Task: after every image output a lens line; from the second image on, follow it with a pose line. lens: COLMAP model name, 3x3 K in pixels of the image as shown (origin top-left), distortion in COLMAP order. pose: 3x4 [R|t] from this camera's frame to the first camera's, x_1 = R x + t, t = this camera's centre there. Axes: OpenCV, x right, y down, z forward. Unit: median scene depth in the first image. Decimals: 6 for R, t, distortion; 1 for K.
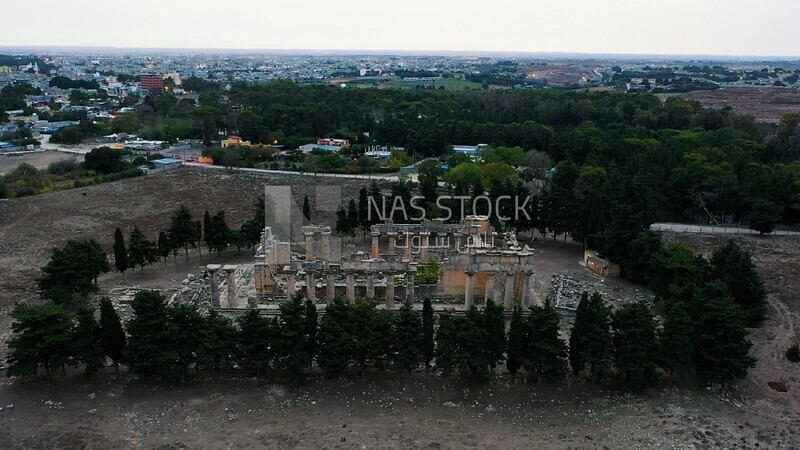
lens RADIAL K [[586.7, 0, 400.0], [0, 586.7, 225.0], [0, 0, 1]] dist [0.006604, 0.001140]
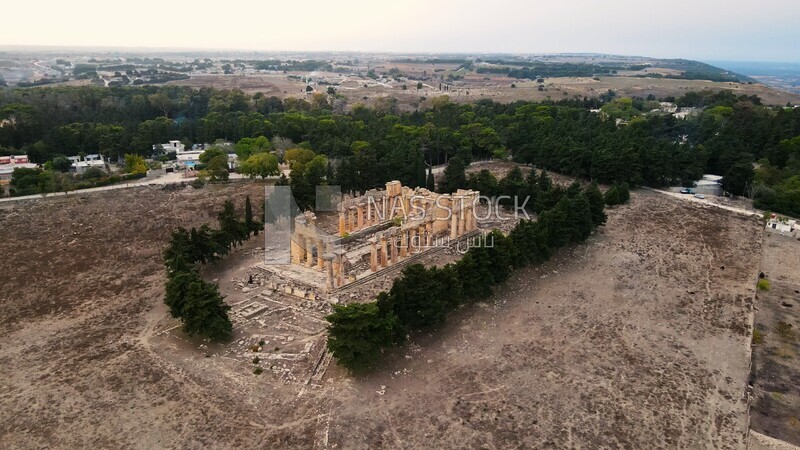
lens RADIAL K [[586.7, 0, 400.0], [0, 586.7, 225.0], [0, 0, 1]] dist [0.006604, 0.001140]
pose [[0.617139, -0.218435, 0.755927, -1.065642], [0.208306, 0.971774, 0.110745, -0.075048], [-0.758780, 0.089119, 0.645221, 0.192383]]
